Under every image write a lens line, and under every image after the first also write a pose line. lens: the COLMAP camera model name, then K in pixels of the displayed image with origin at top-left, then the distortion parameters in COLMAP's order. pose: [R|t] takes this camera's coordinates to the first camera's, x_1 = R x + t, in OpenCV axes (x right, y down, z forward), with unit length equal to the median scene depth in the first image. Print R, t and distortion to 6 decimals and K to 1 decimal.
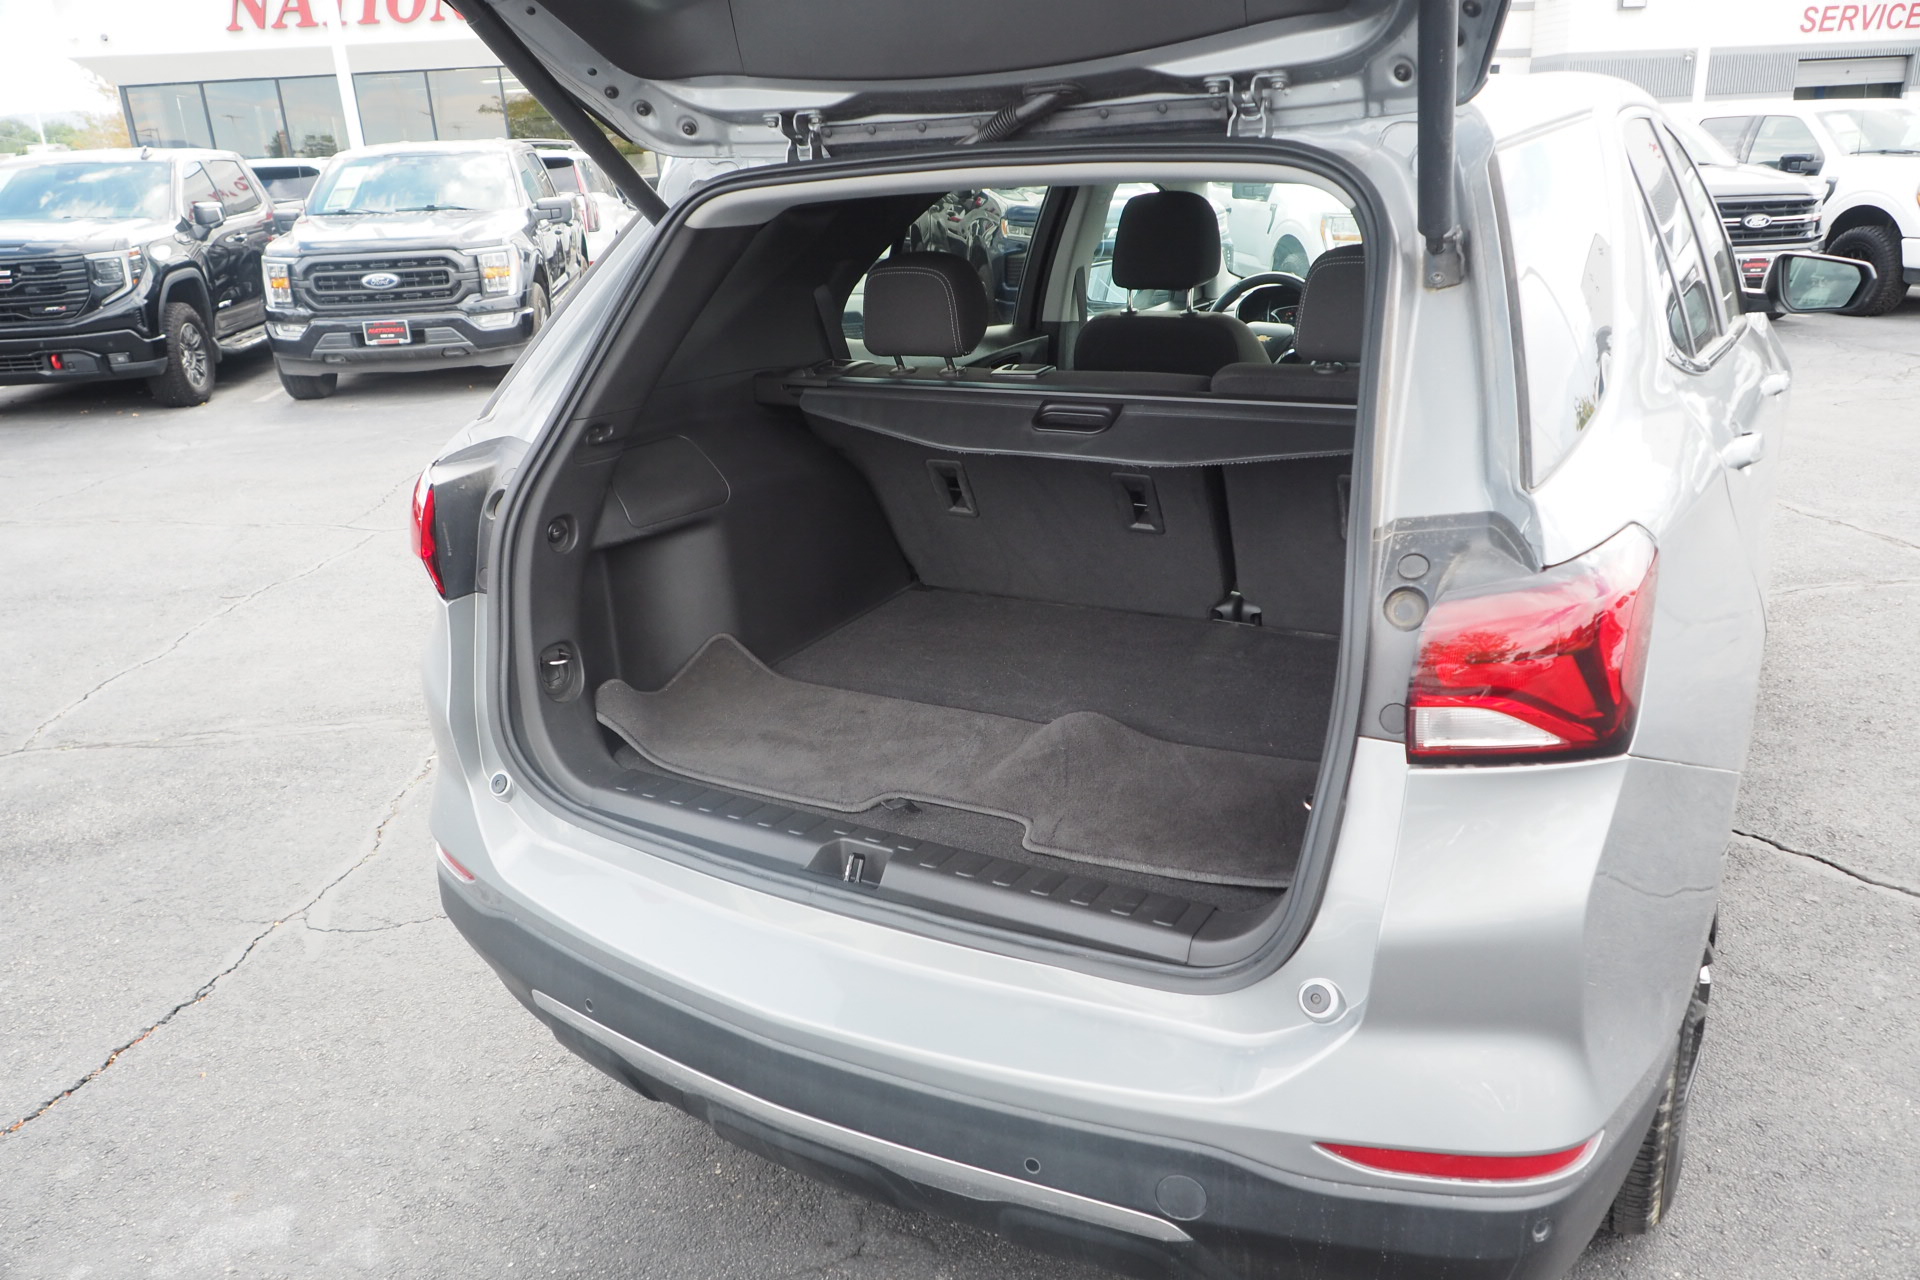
lens RADIAL K [[1336.9, 0, 962.6], [0, 1336.9, 654.0], [0, 0, 1]] dist [-0.034214, 0.002097]
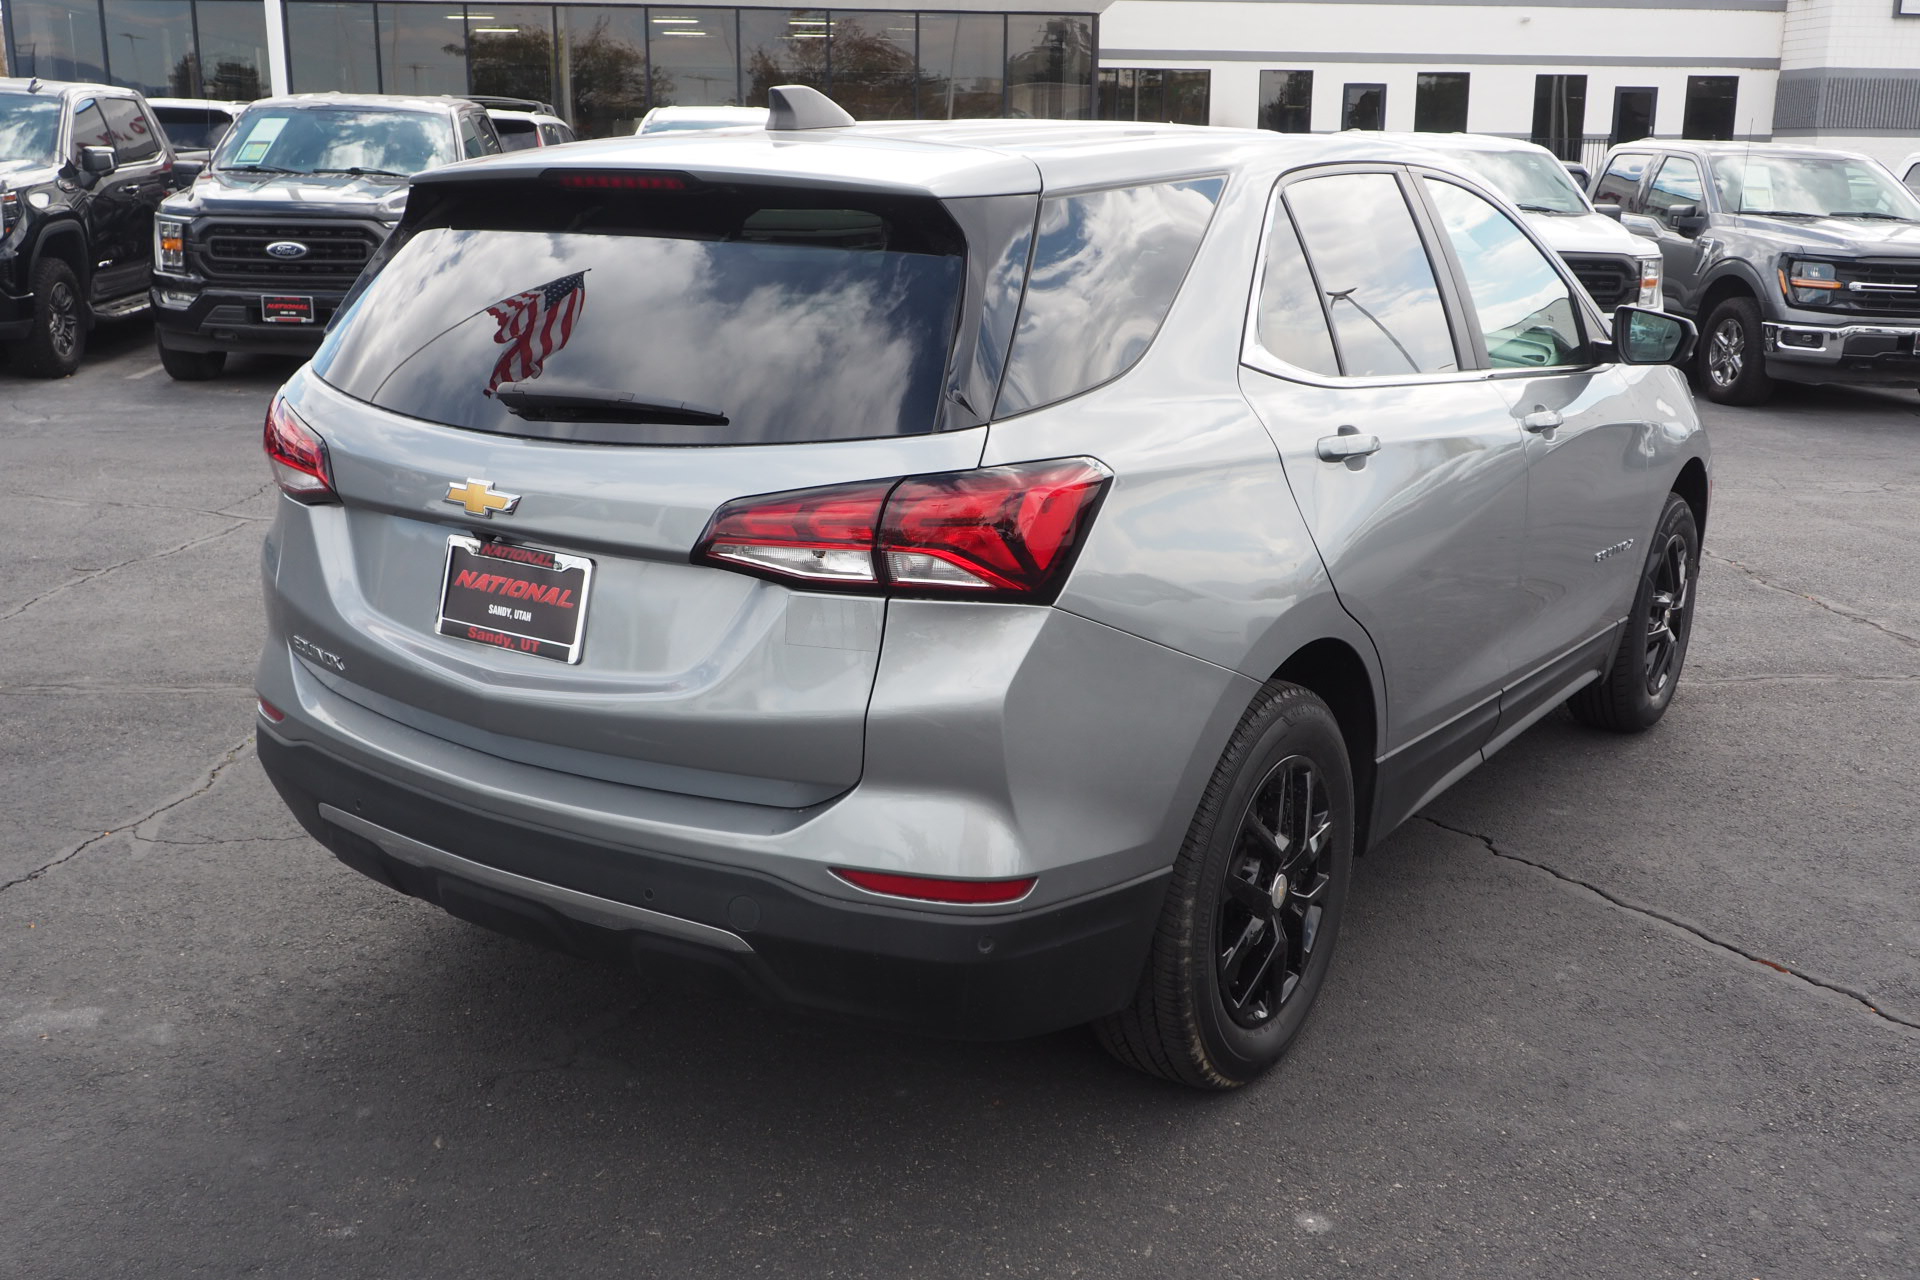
lens RADIAL K [[1777.3, 0, 958.8], [0, 1777.3, 631.3], [0, 0, 1]] dist [-0.033007, 0.000000]
pose [[0.996624, 0.074737, -0.033985, 0.098538], [-0.077491, 0.993044, -0.088655, 0.060222], [0.027123, 0.090989, 0.995482, -0.201012]]
